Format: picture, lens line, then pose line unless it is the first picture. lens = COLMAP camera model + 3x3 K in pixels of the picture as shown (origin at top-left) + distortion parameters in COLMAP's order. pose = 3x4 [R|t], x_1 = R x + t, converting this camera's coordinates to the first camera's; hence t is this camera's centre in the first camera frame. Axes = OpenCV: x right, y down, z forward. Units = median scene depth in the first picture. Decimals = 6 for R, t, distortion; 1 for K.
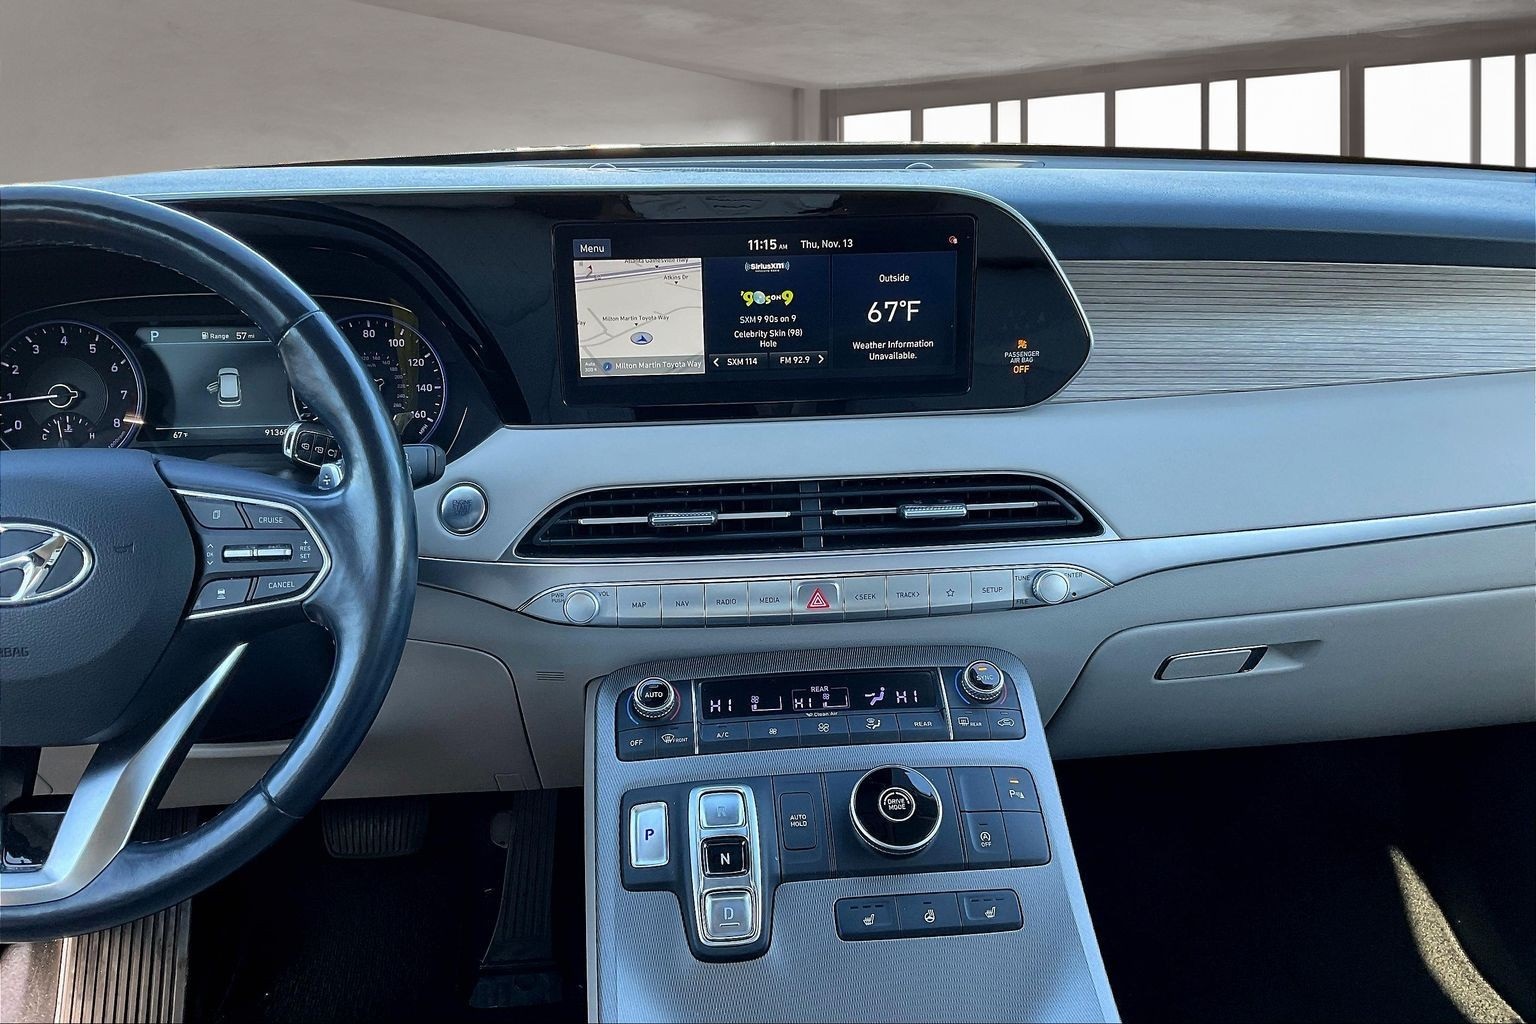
lens RADIAL K [[1257.0, 0, 768.0], [0, 1257.0, 512.0], [0, 0, 1]] dist [0.111484, -0.223299]
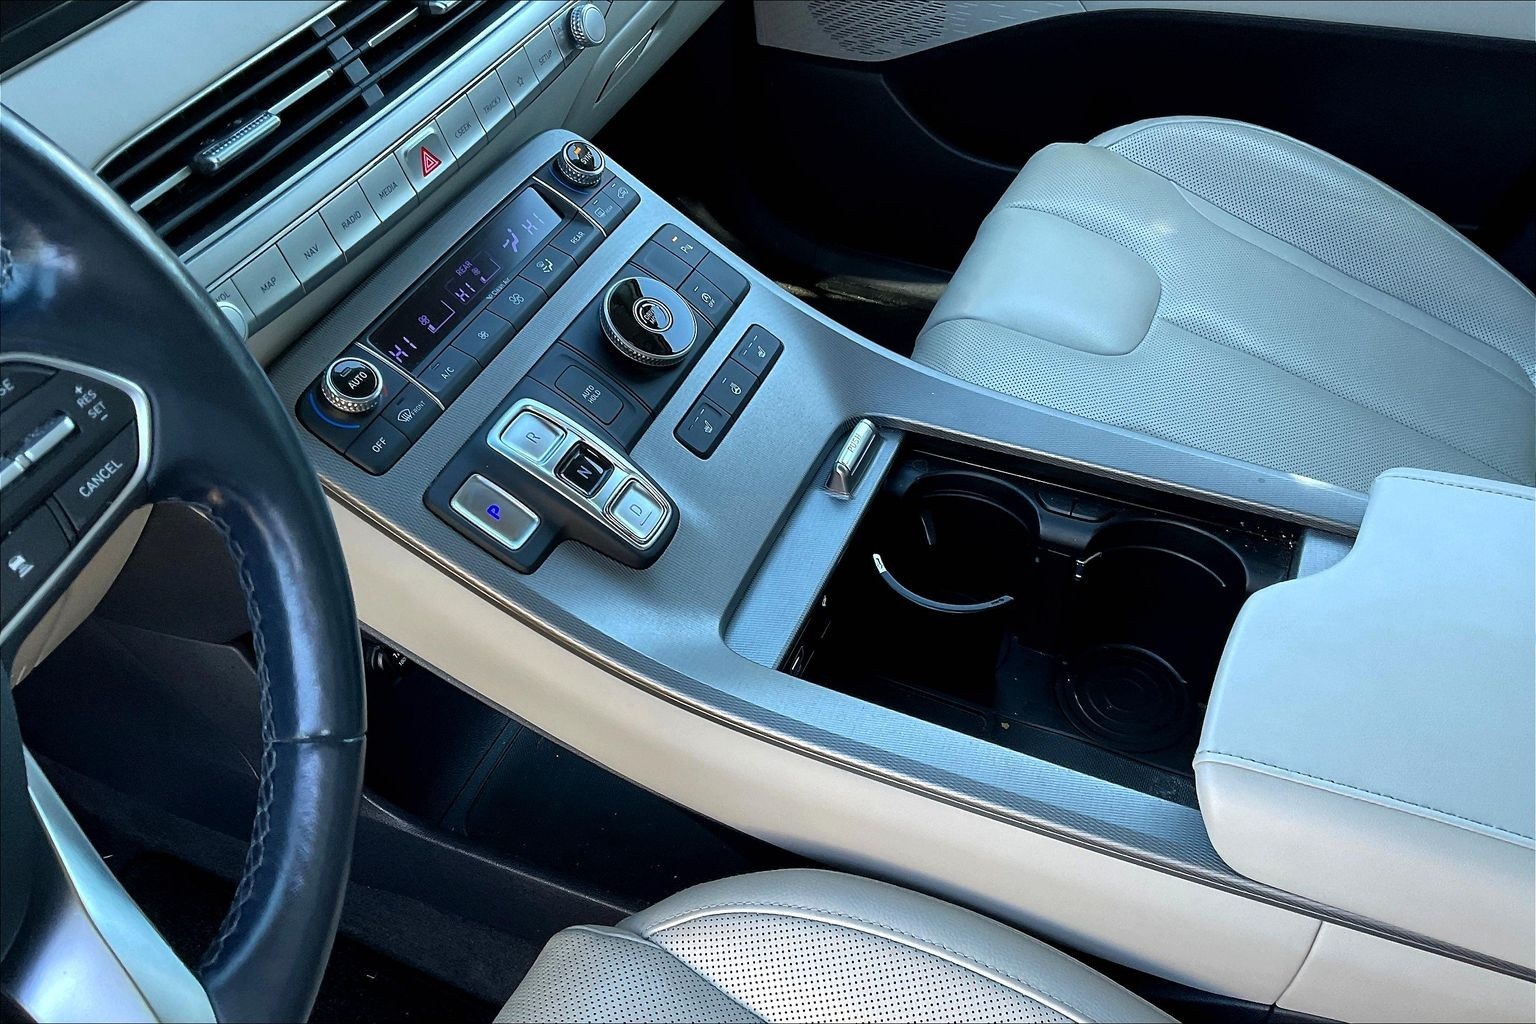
lens RADIAL K [[1288.2, 0, 768.0], [0, 1288.2, 512.0], [0, 0, 1]] dist [0.076701, -0.158655]
pose [[0.491003, -0.623184, 0.608734, -0.470353], [0.344978, 0.780732, 0.521007, -0.103087], [-0.799941, -0.045817, 0.598327, 0.348737]]
